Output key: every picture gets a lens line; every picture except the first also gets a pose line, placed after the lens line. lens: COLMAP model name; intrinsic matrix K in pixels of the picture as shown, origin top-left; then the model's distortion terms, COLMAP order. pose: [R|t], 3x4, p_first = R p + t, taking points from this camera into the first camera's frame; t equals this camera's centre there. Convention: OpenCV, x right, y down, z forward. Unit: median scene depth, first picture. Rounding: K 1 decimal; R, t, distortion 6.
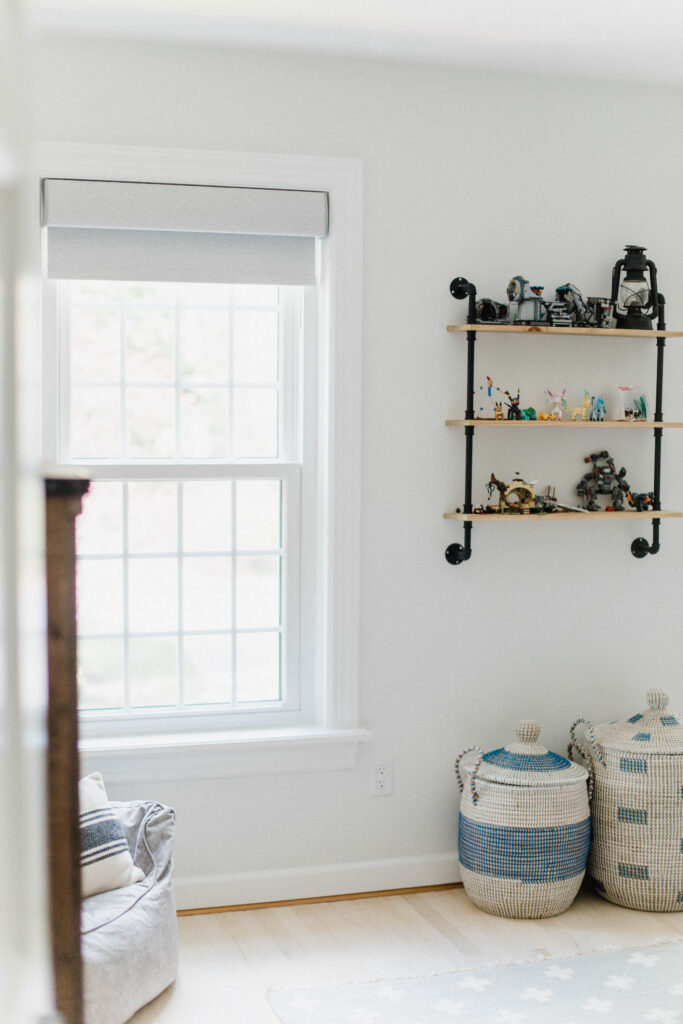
lens RADIAL K [[1448.4, 0, 341.6], [0, 1448.4, 514.8], [0, 0, 1]] dist [-0.120399, 0.000000]
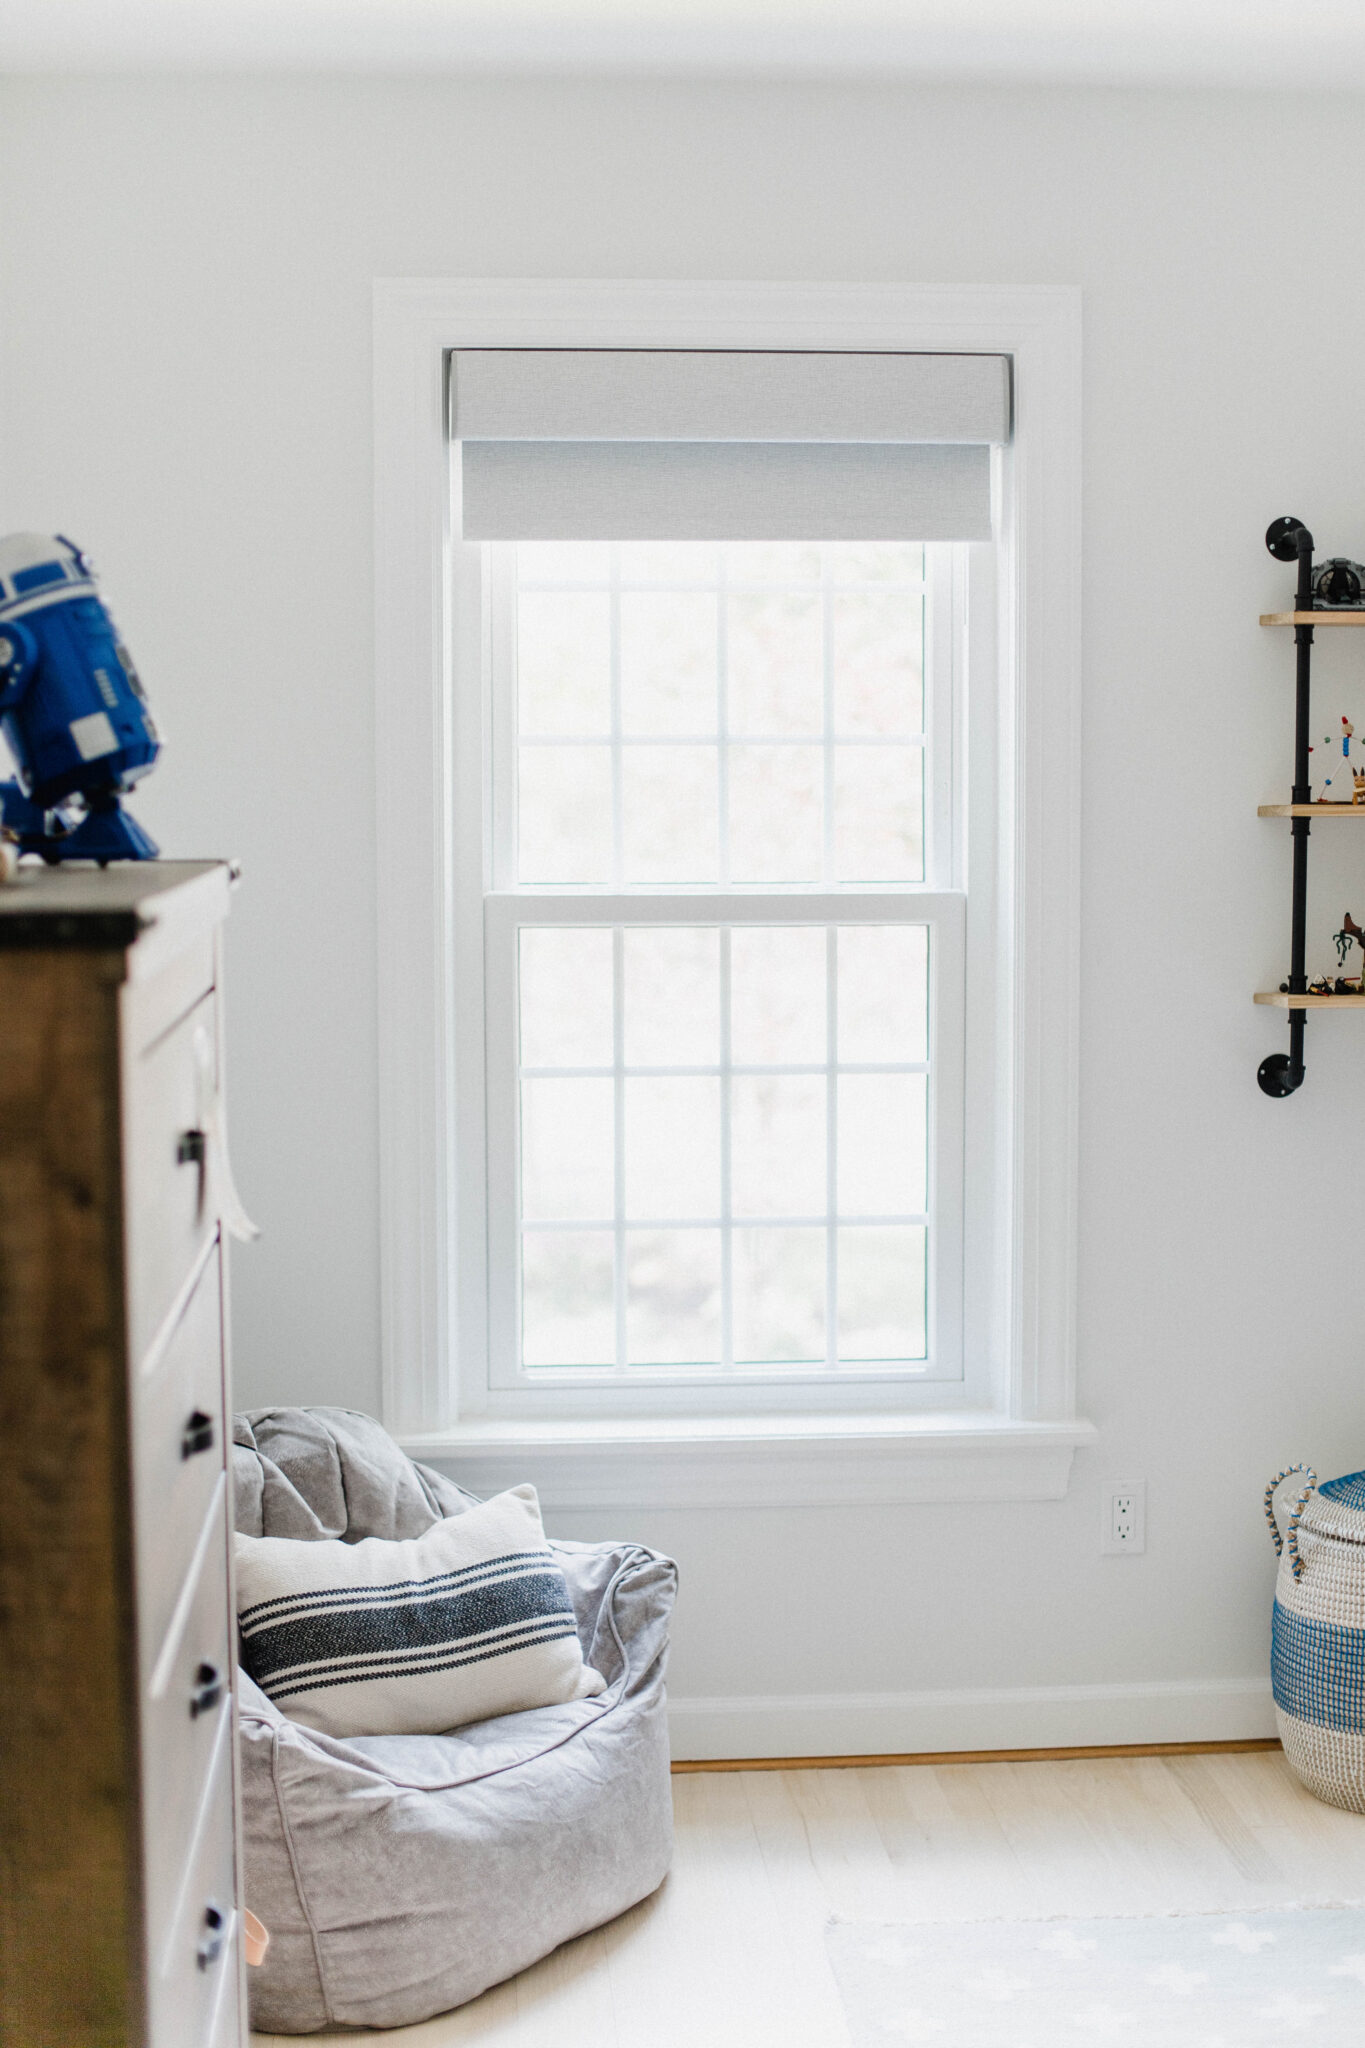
lens RADIAL K [[2896.8, 0, 680.3], [0, 2896.8, 1017.4], [0, 0, 1]] dist [-0.120399, 0.000000]
pose [[0.973739, 0.008088, -0.227525, 0.108134], [-0.006640, 0.999953, 0.007129, 0.001560], [0.227572, -0.005431, 0.973746, -0.007787]]
